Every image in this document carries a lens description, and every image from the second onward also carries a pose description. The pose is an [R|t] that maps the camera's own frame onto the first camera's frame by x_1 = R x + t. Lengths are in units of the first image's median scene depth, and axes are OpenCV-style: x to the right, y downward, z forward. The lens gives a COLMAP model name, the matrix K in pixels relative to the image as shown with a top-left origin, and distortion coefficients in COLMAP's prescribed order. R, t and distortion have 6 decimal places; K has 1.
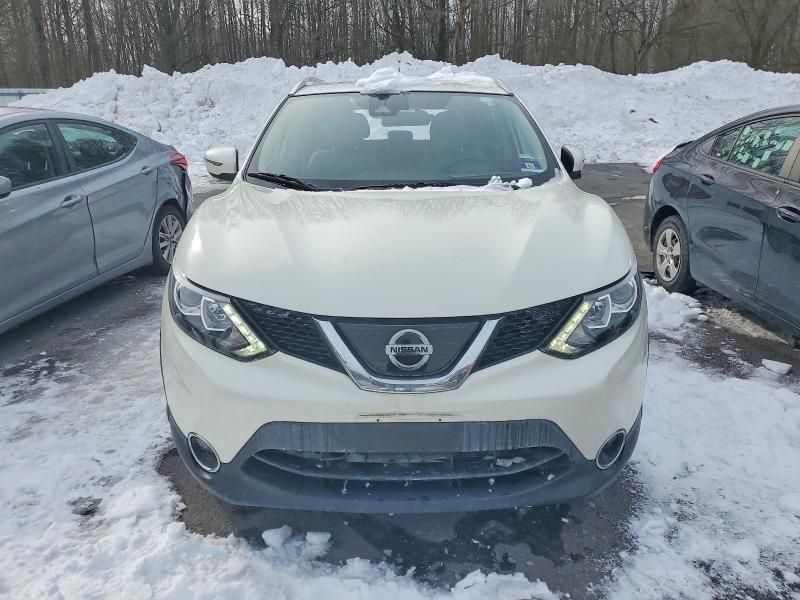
lens RADIAL K [[686.5, 0, 400.0], [0, 686.5, 300.0], [0, 0, 1]] dist [0.030147, 0.014295]
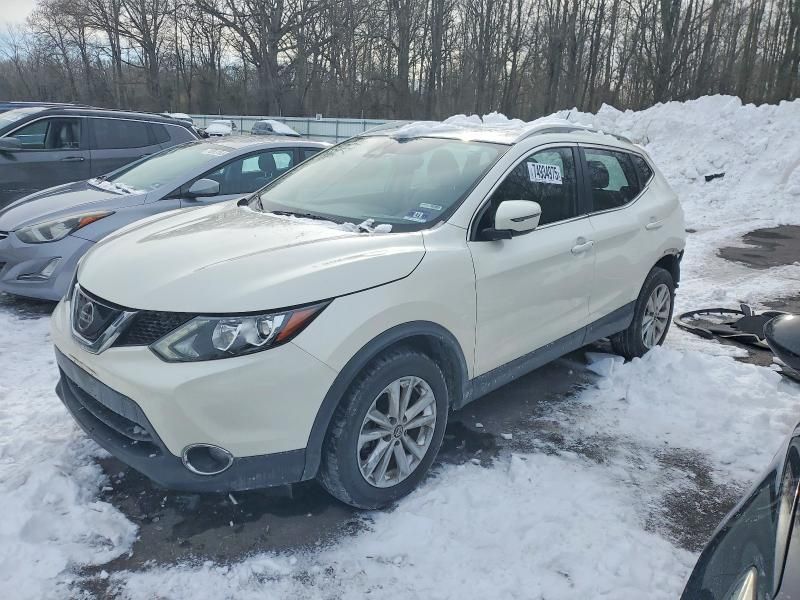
lens RADIAL K [[686.5, 0, 400.0], [0, 686.5, 300.0], [0, 0, 1]] dist [0.030147, 0.014295]
pose [[0.659662, 0.213473, -0.720608, 0.994866], [-0.245813, 0.967361, 0.061548, -0.140806], [0.710227, 0.136534, 0.690605, 0.334442]]
